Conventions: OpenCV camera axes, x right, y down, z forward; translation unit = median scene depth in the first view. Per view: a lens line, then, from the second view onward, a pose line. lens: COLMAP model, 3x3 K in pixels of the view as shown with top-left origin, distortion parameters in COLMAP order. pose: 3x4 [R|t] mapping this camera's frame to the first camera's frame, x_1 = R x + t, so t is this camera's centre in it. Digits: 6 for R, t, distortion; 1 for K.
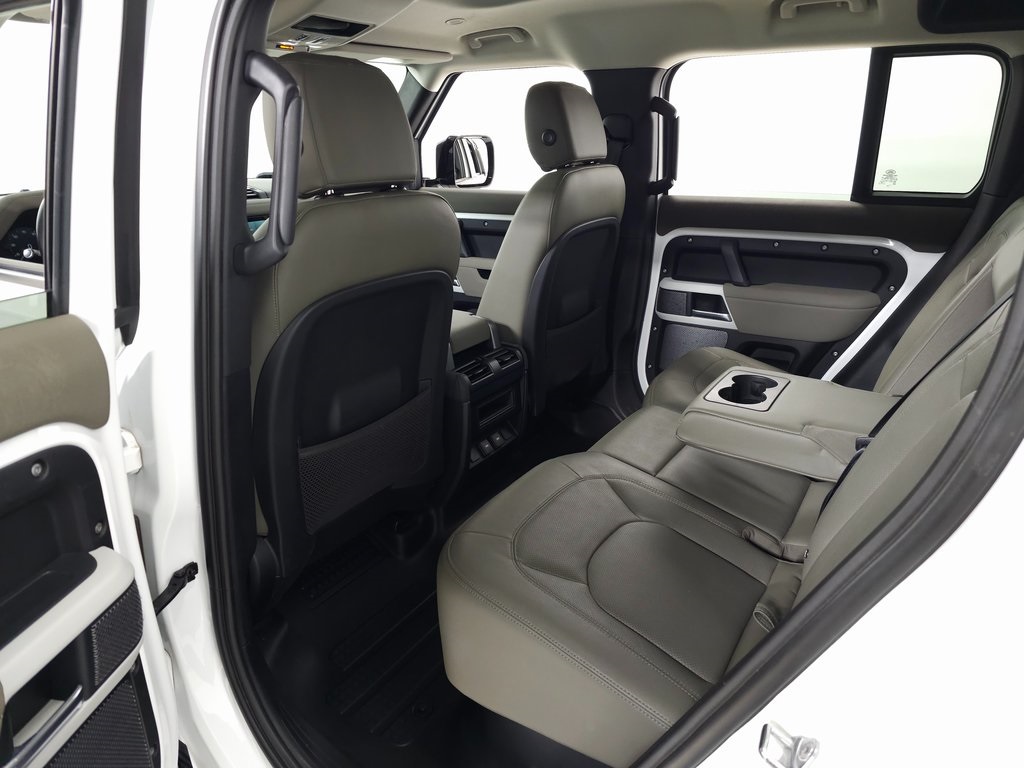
lens RADIAL K [[696.4, 0, 512.0], [0, 696.4, 384.0], [0, 0, 1]] dist [0.038524, -0.006084]
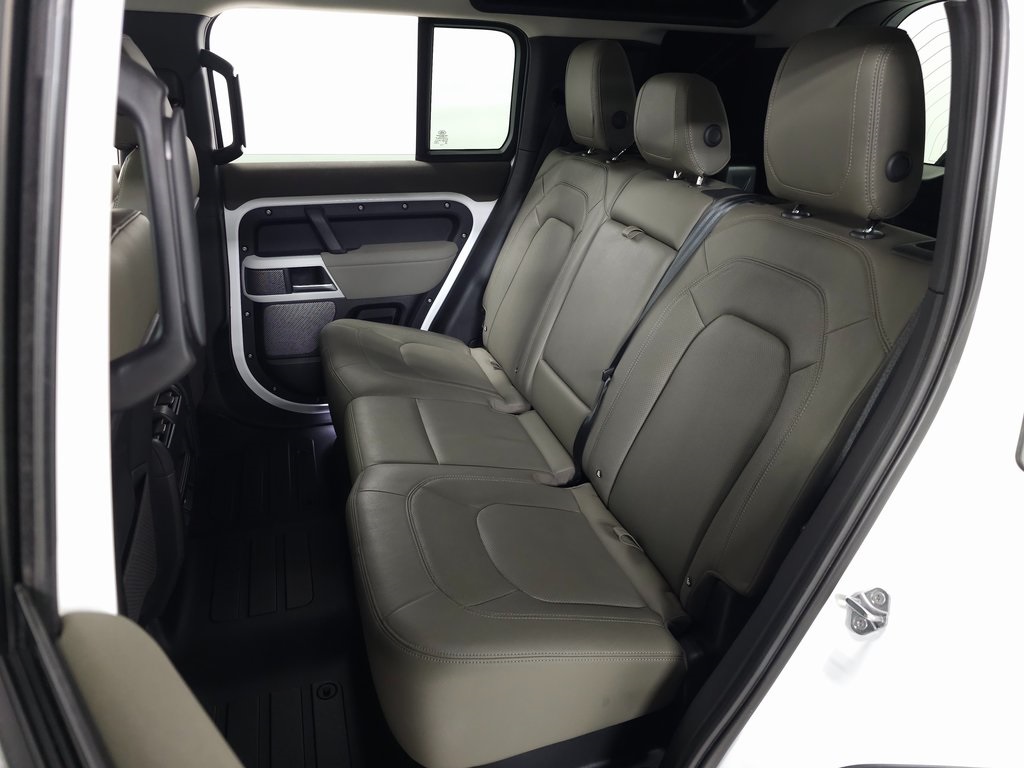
lens RADIAL K [[696.4, 0, 512.0], [0, 696.4, 384.0], [0, 0, 1]] dist [0.038524, -0.006084]
pose [[0.669871, -0.289420, 0.683746, -0.235795], [0.235111, 0.956194, 0.174404, -0.078906], [-0.704270, 0.043927, 0.708572, 0.140885]]
